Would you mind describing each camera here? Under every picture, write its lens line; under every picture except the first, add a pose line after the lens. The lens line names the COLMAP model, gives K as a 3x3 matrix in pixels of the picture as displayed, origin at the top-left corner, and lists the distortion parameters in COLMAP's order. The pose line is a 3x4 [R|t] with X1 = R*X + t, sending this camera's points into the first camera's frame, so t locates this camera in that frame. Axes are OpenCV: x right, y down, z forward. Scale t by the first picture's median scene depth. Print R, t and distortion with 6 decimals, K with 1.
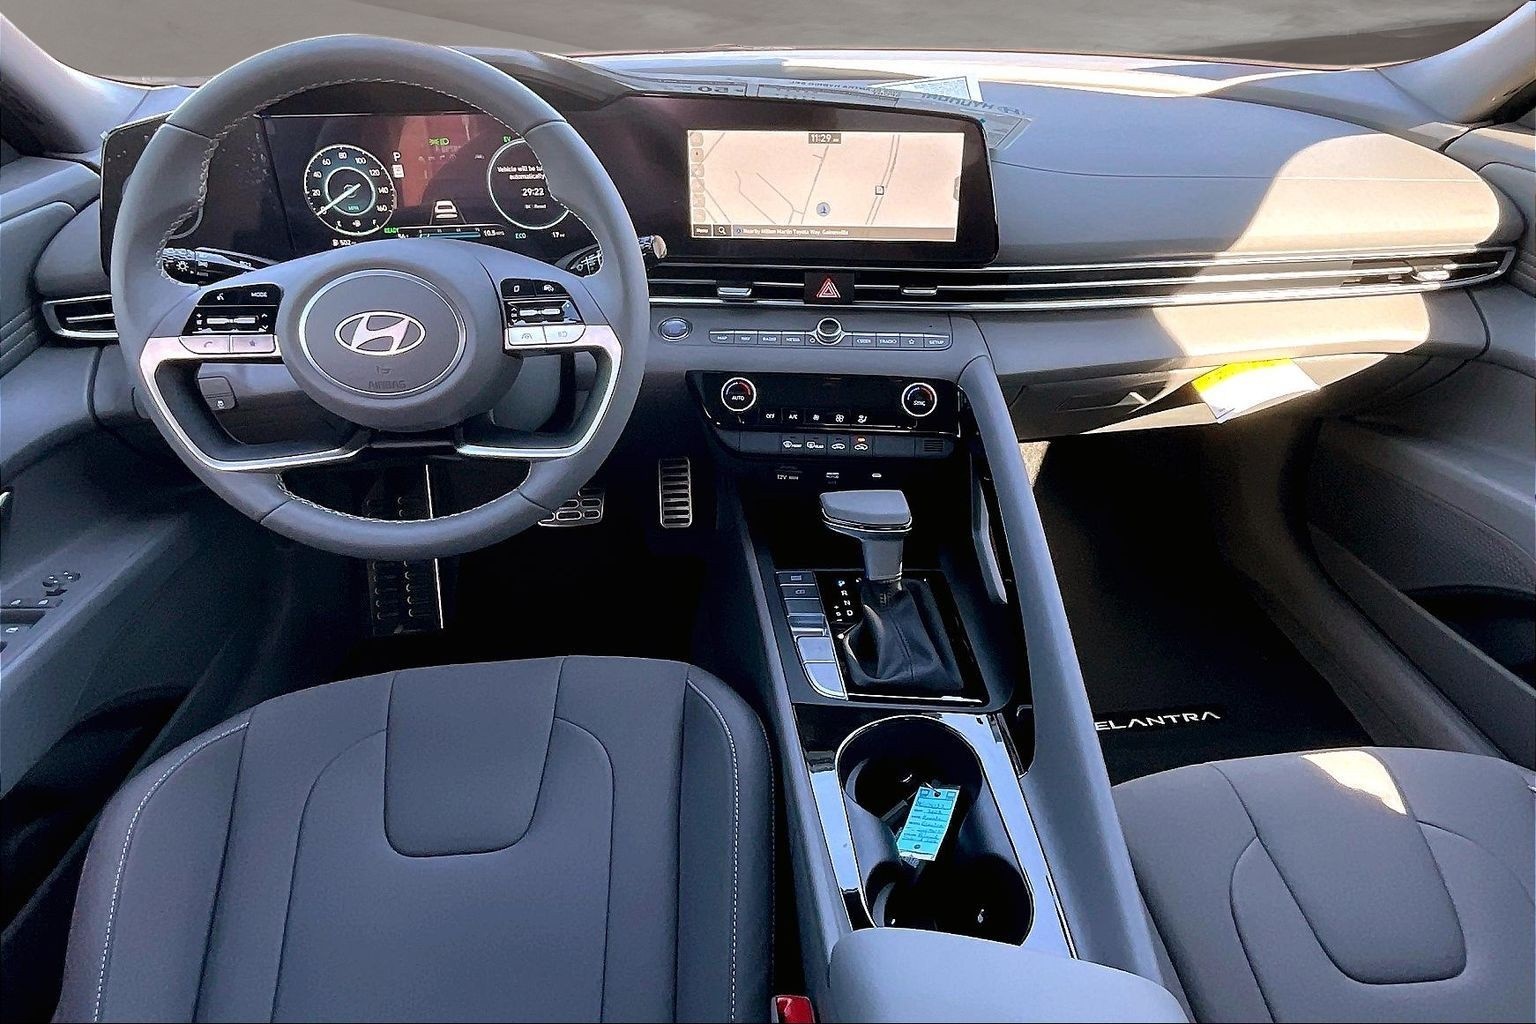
lens RADIAL K [[857.9, 0, 787.1], [0, 857.9, 517.1], [0, 0, 1]] dist [-0.006616, -0.001467]
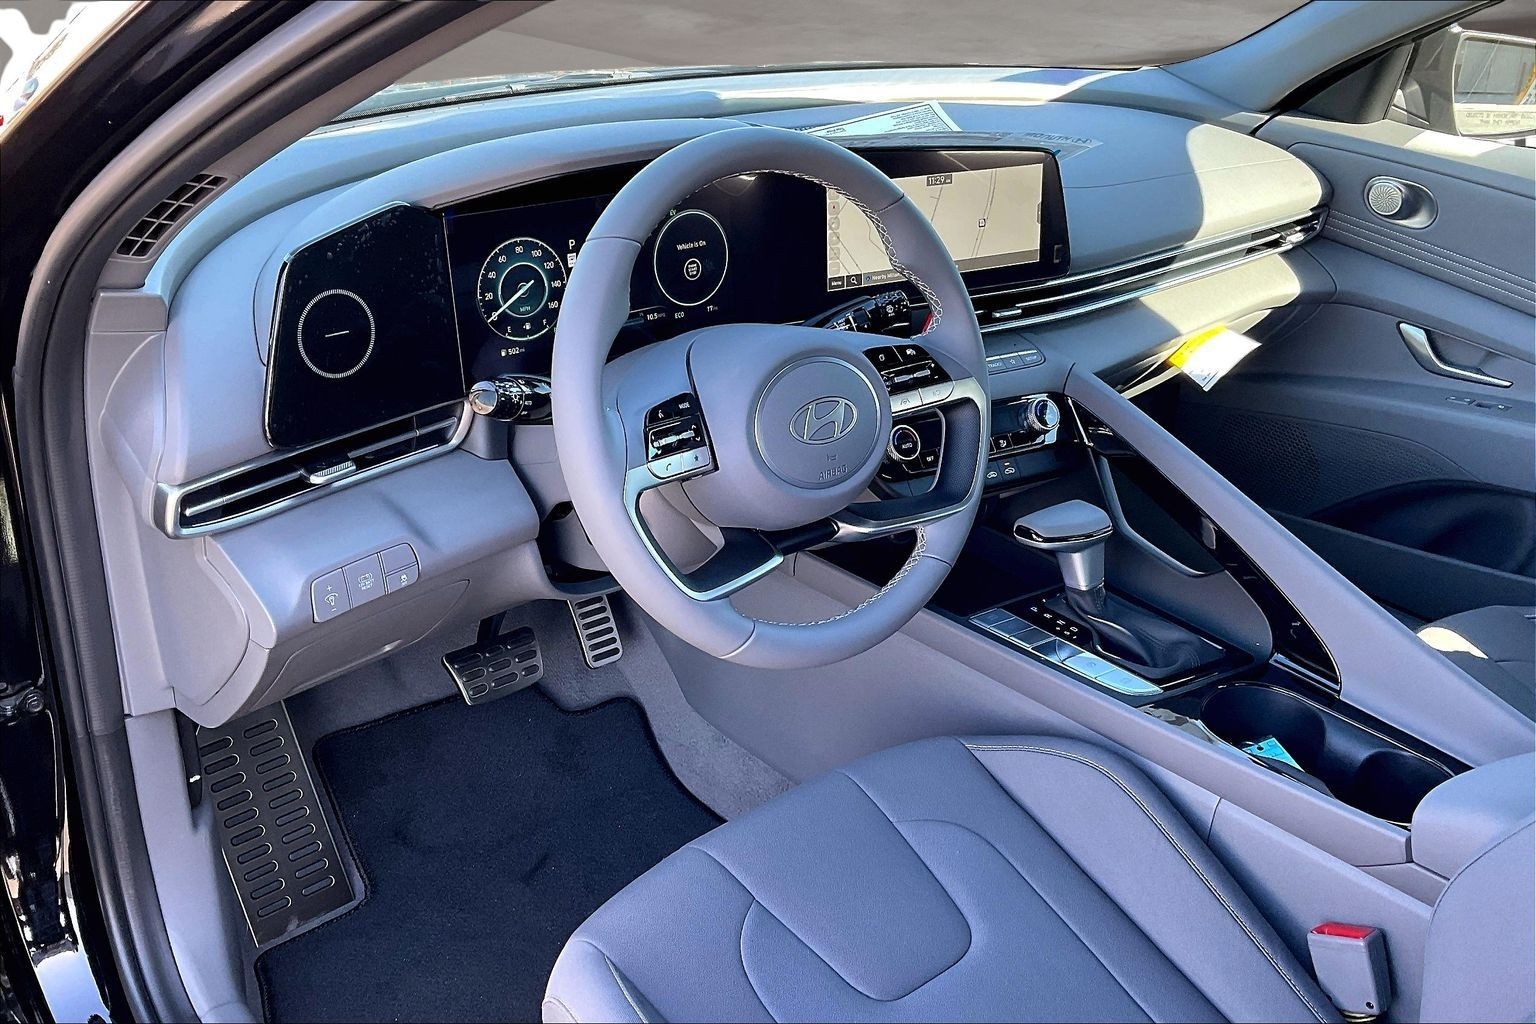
lens RADIAL K [[1284.5, 0, 768.0], [0, 1284.5, 512.0], [0, 0, 1]] dist [0.059120, -0.001498]
pose [[0.837661, -0.216514, 0.501445, -0.963849], [0.272907, 0.961172, -0.040875, -0.054045], [-0.473124, 0.171087, 0.864224, -0.160423]]
